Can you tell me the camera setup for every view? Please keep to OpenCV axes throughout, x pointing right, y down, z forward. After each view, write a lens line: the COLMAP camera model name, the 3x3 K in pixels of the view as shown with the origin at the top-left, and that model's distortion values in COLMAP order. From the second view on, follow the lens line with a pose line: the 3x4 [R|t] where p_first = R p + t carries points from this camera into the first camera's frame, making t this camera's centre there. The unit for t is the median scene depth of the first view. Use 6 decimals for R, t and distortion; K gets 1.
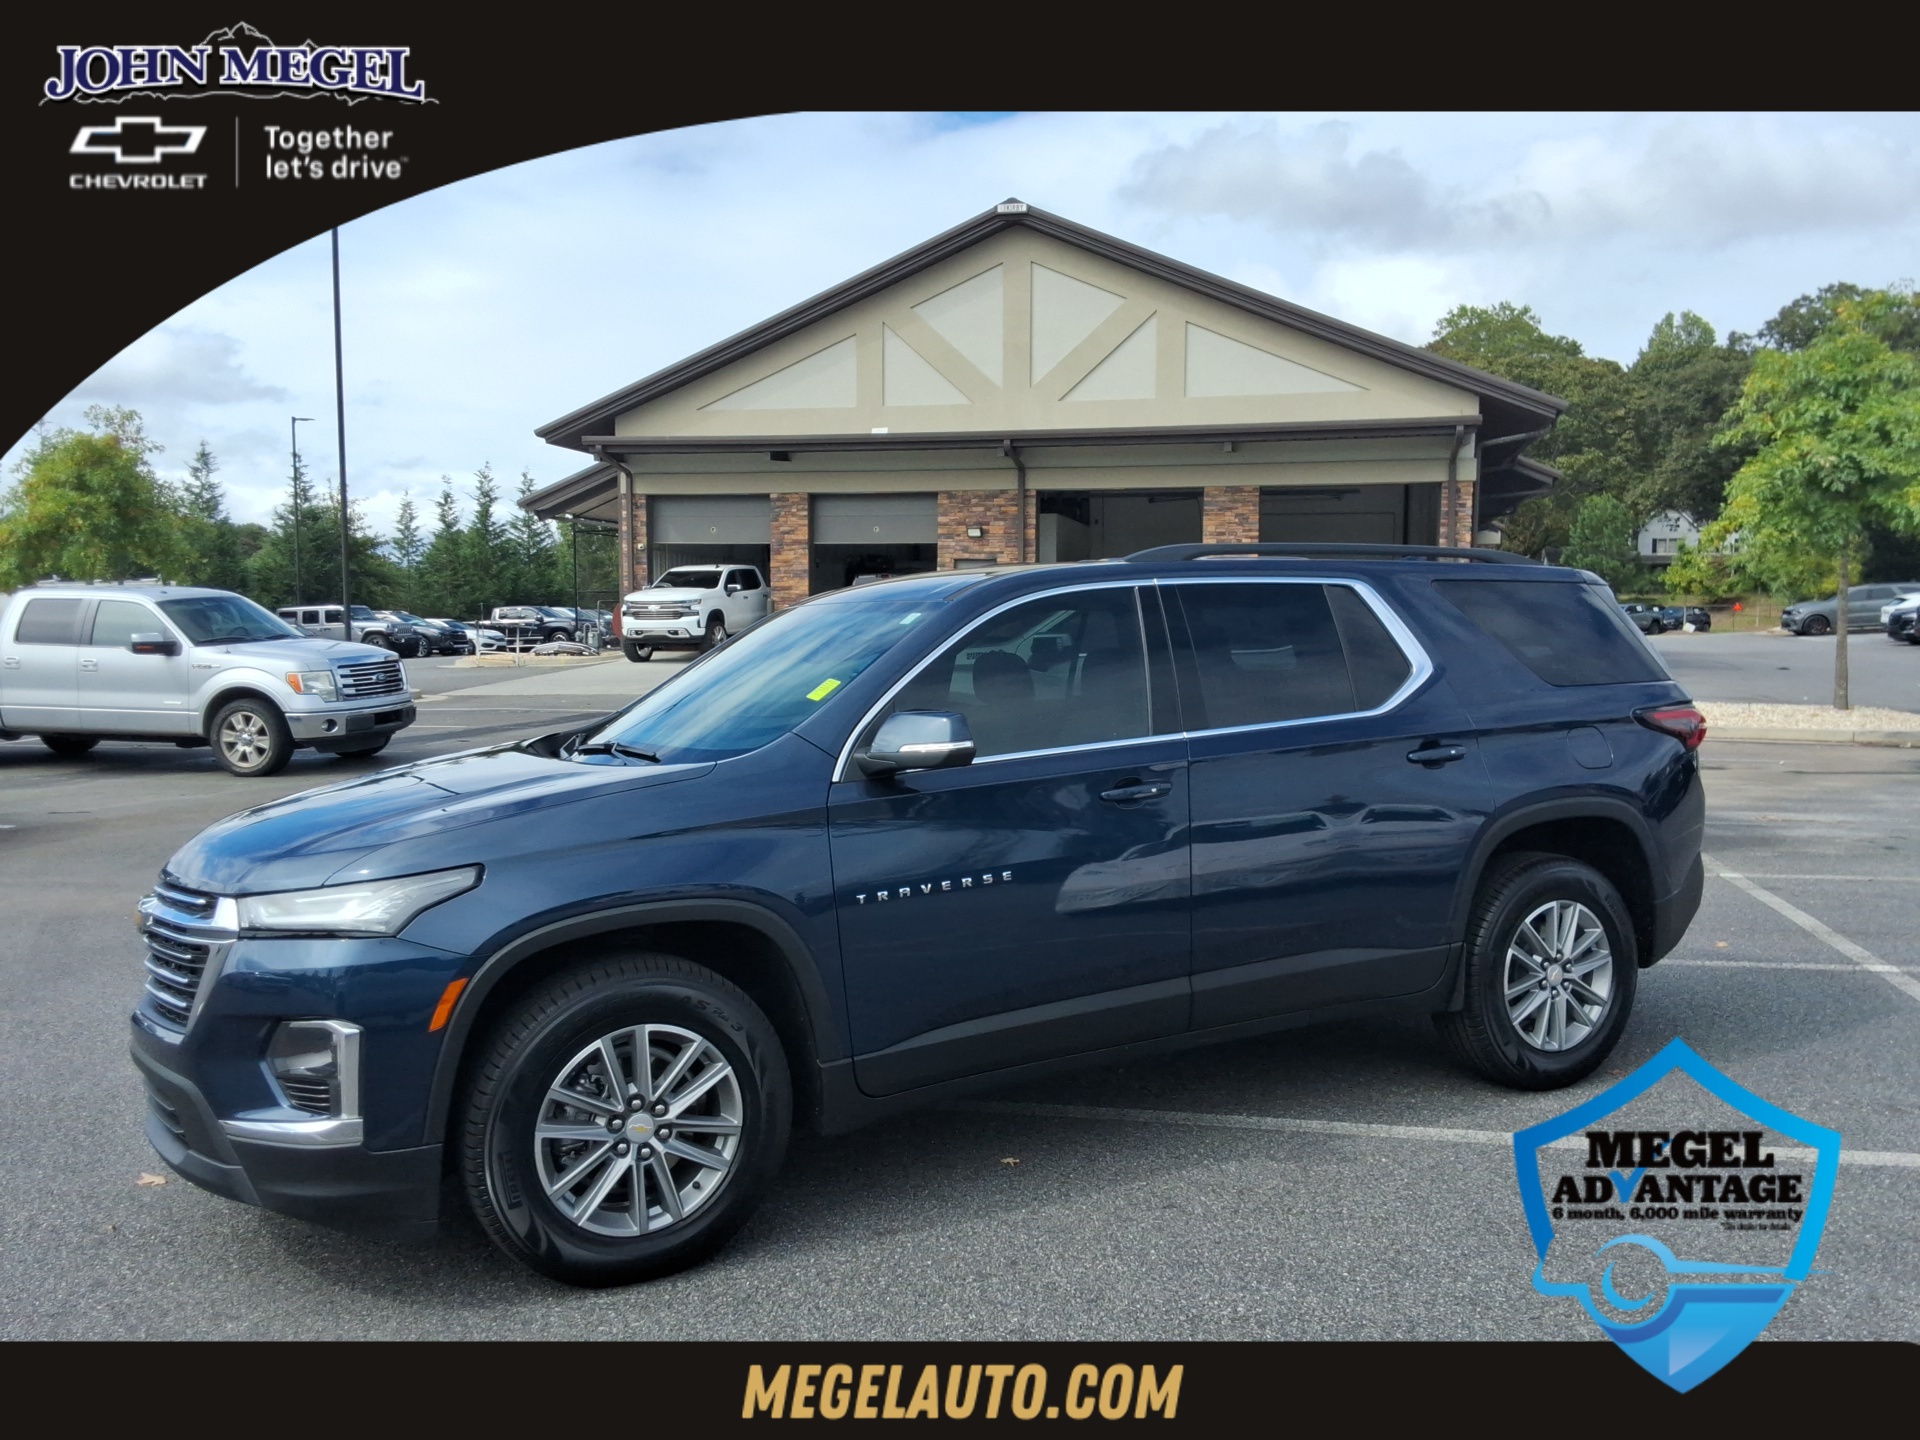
lens RADIAL K [[1535.2, 0, 974.9], [0, 1535.2, 724.9], [0, 0, 1]] dist [0.103775, -0.157490]
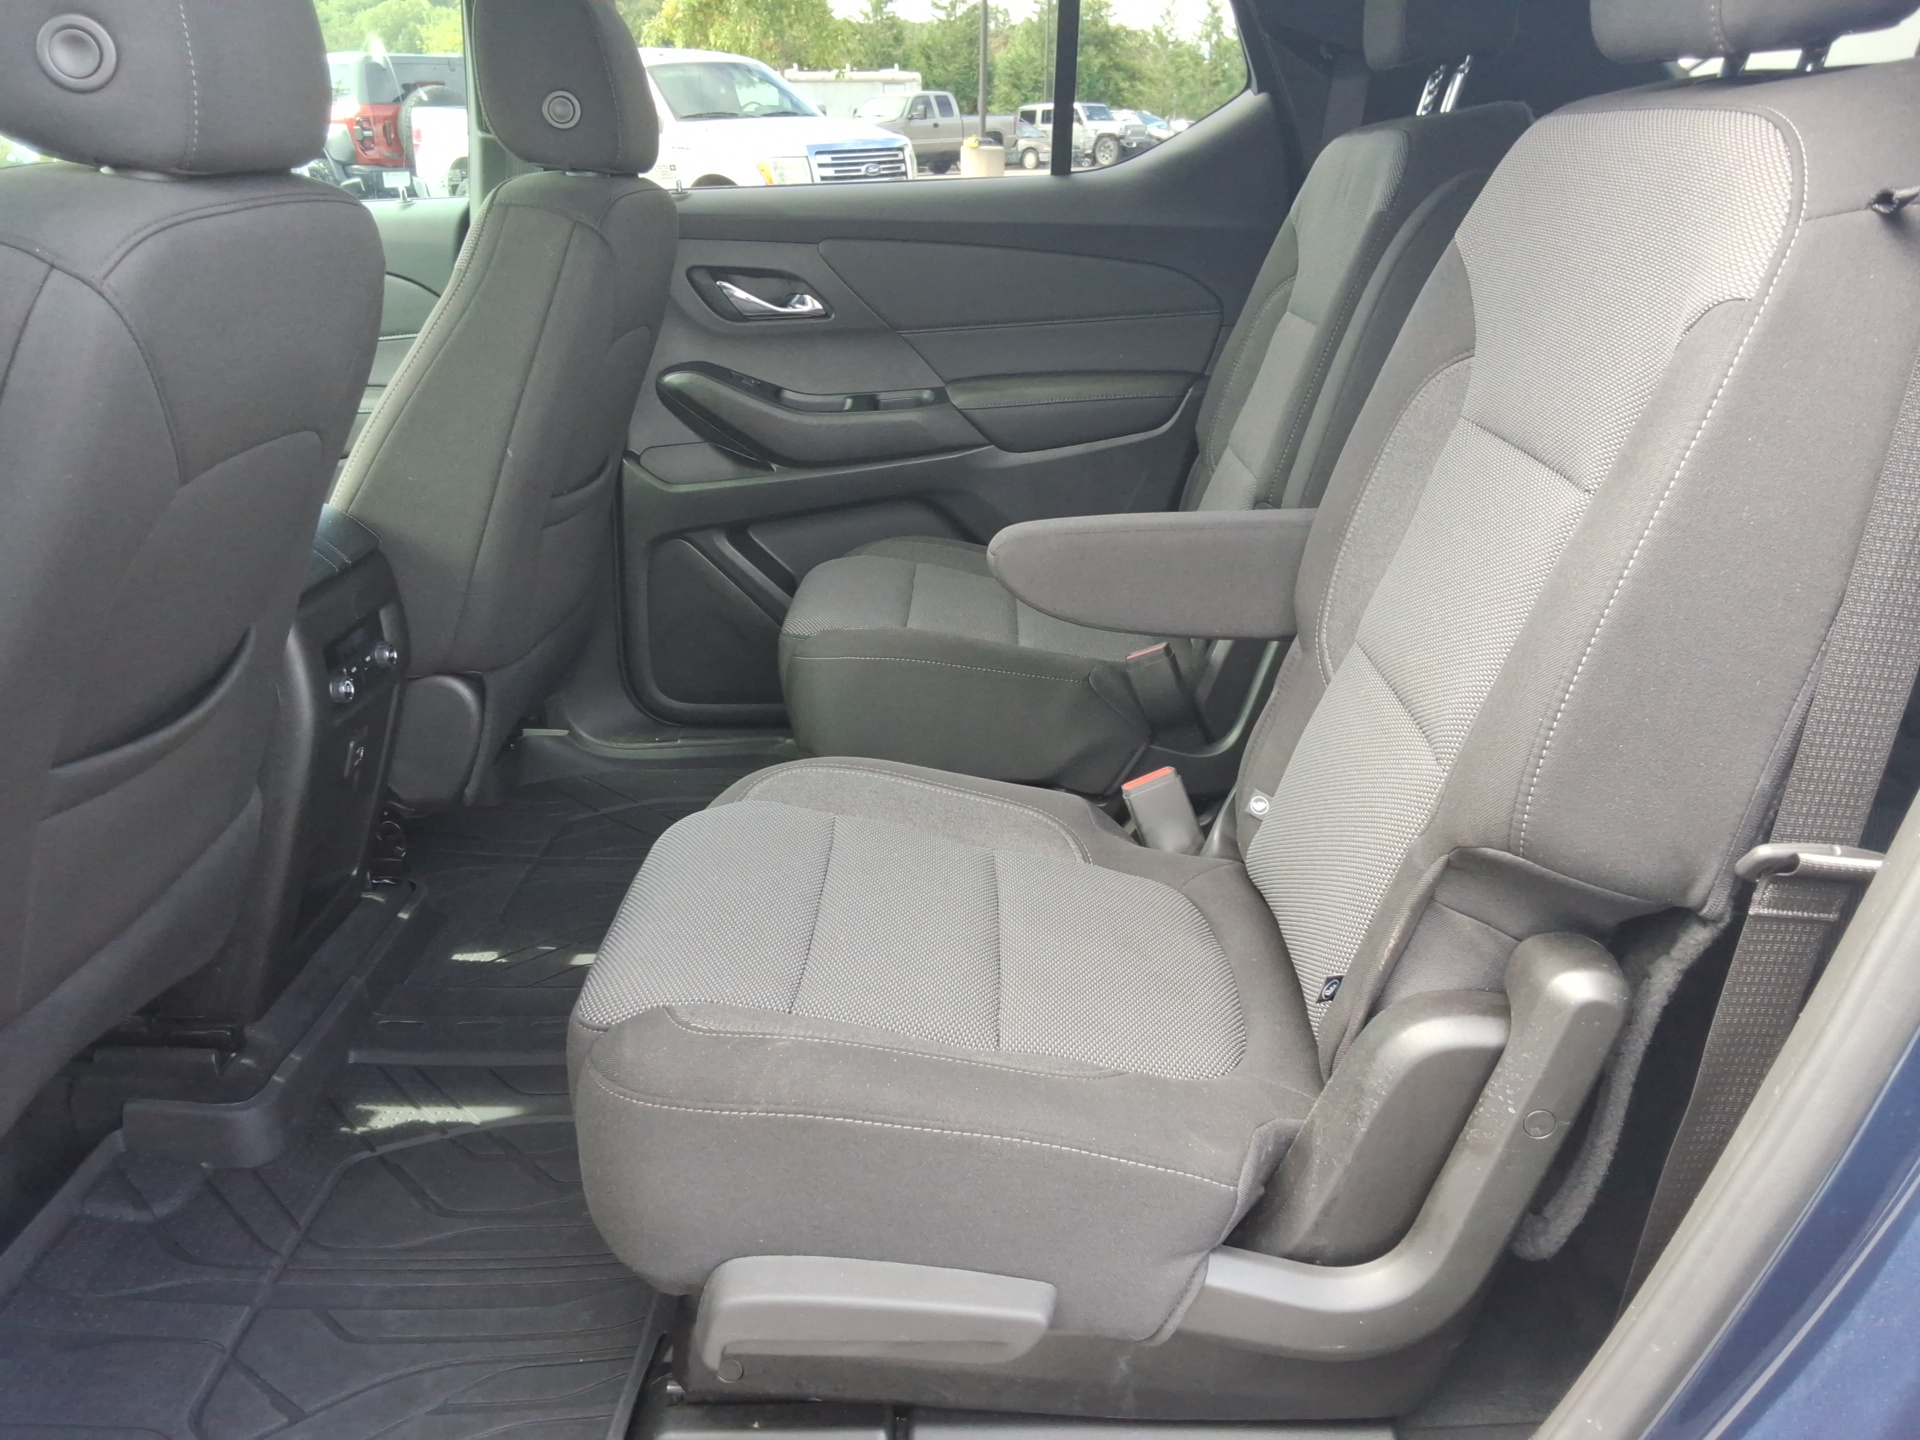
lens RADIAL K [[1535.2, 0, 953.0], [0, 1535.2, 728.1], [0, 0, 1]] dist [0.103775, -0.157490]
pose [[0.871694, 0.189522, -0.451919, 0.032911], [-0.048571, 0.951061, 0.305162, -0.001213], [0.487637, -0.244058, 0.838240, 0.127901]]
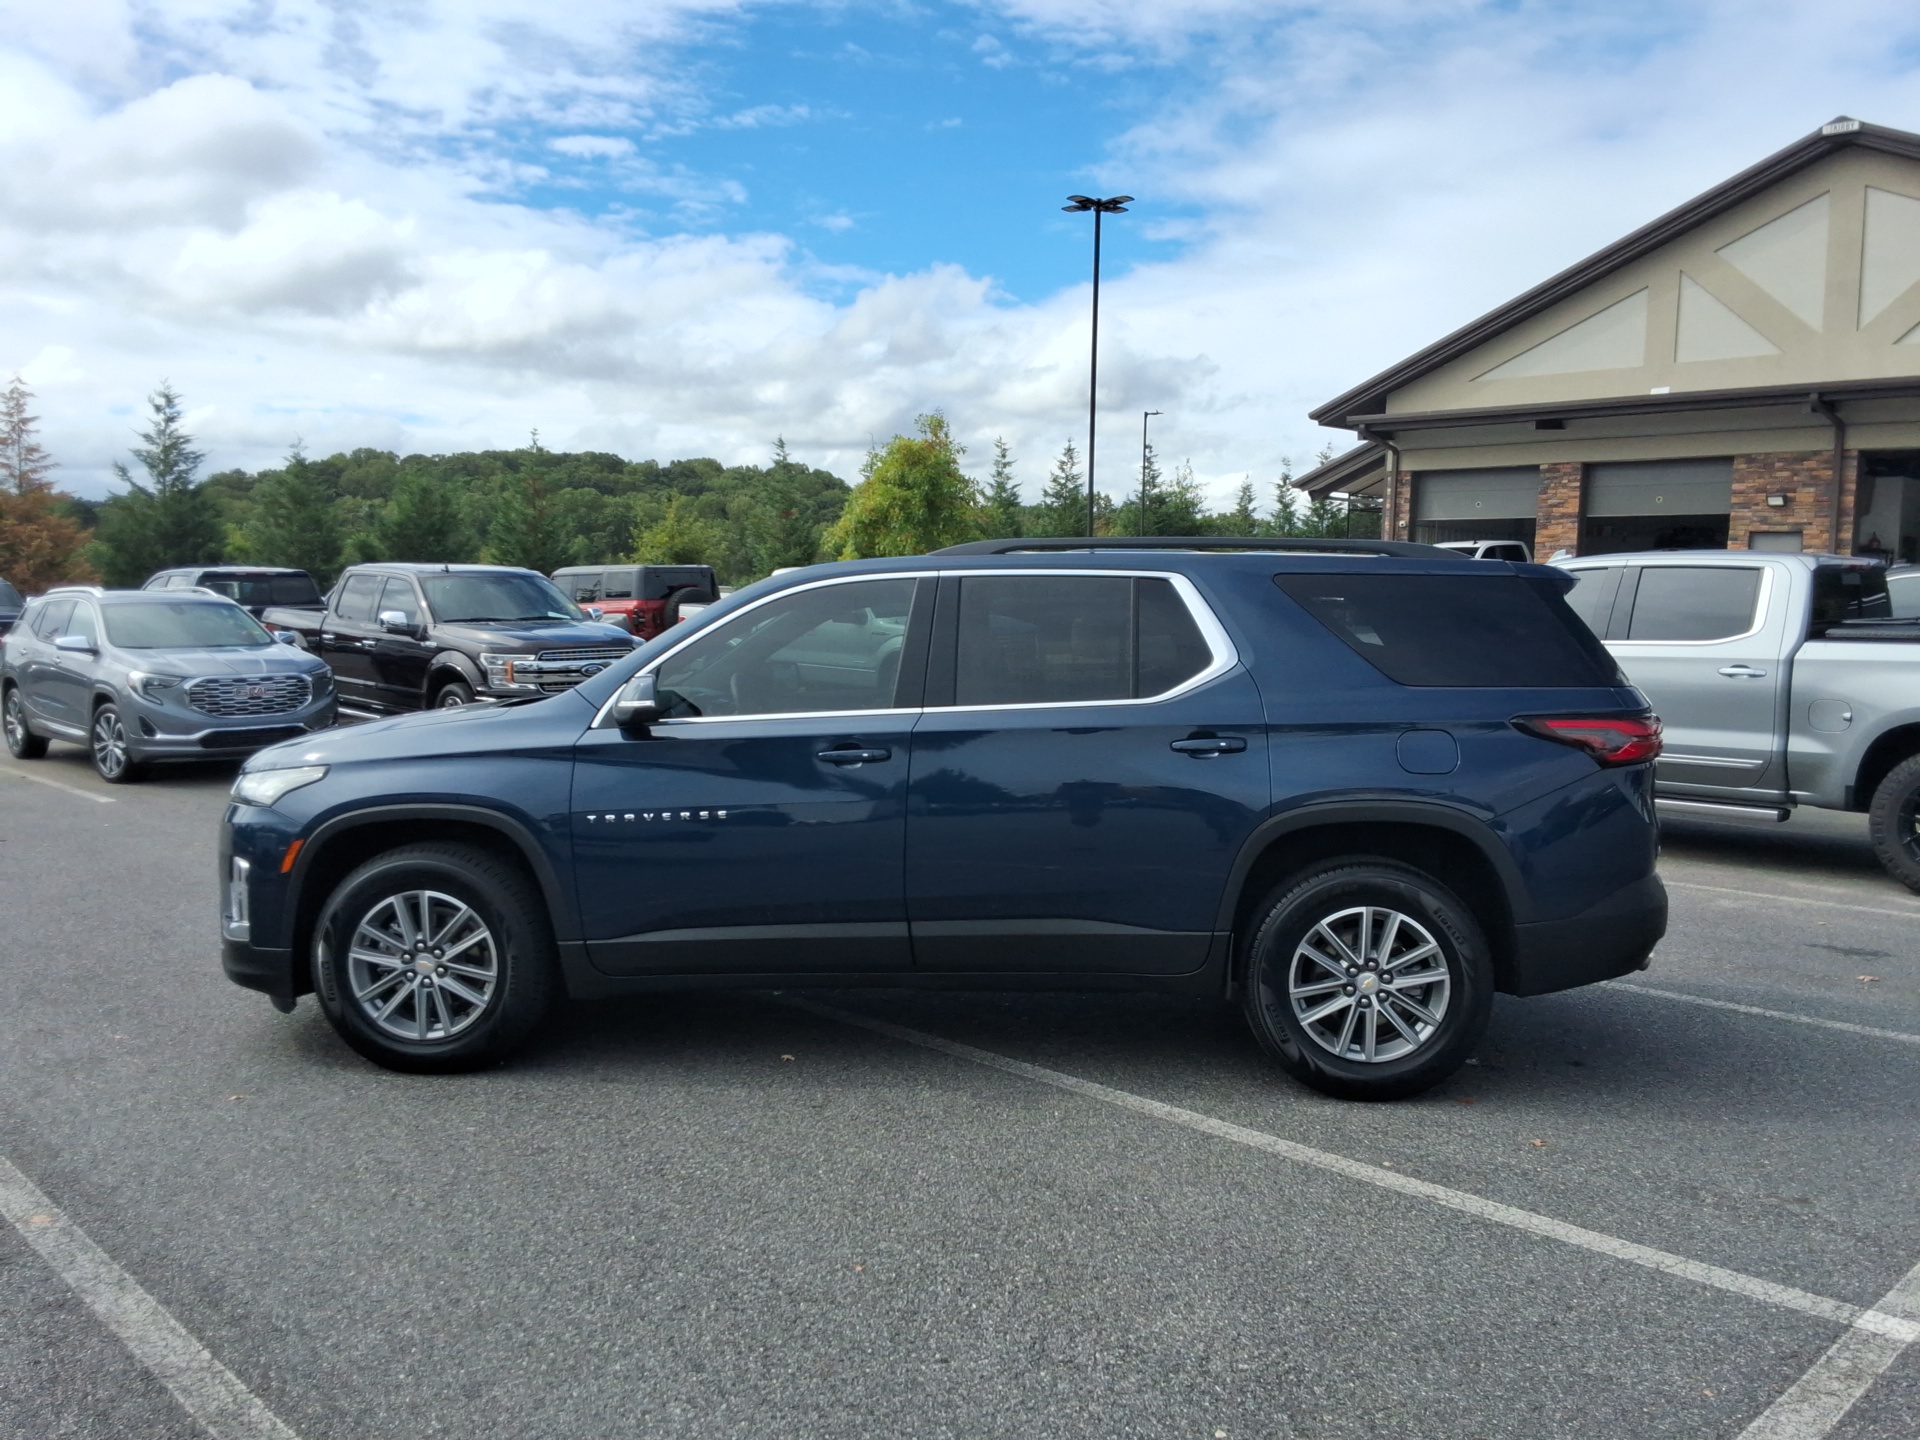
lens RADIAL K [[1535.2, 0, 972.8], [0, 1535.2, 716.2], [0, 0, 1]] dist [0.103775, -0.157490]
pose [[0.843026, 0.054969, -0.535057, 0.095904], [-0.049512, 0.998471, 0.024568, -0.002236], [0.535590, 0.005780, 0.844459, 0.008368]]
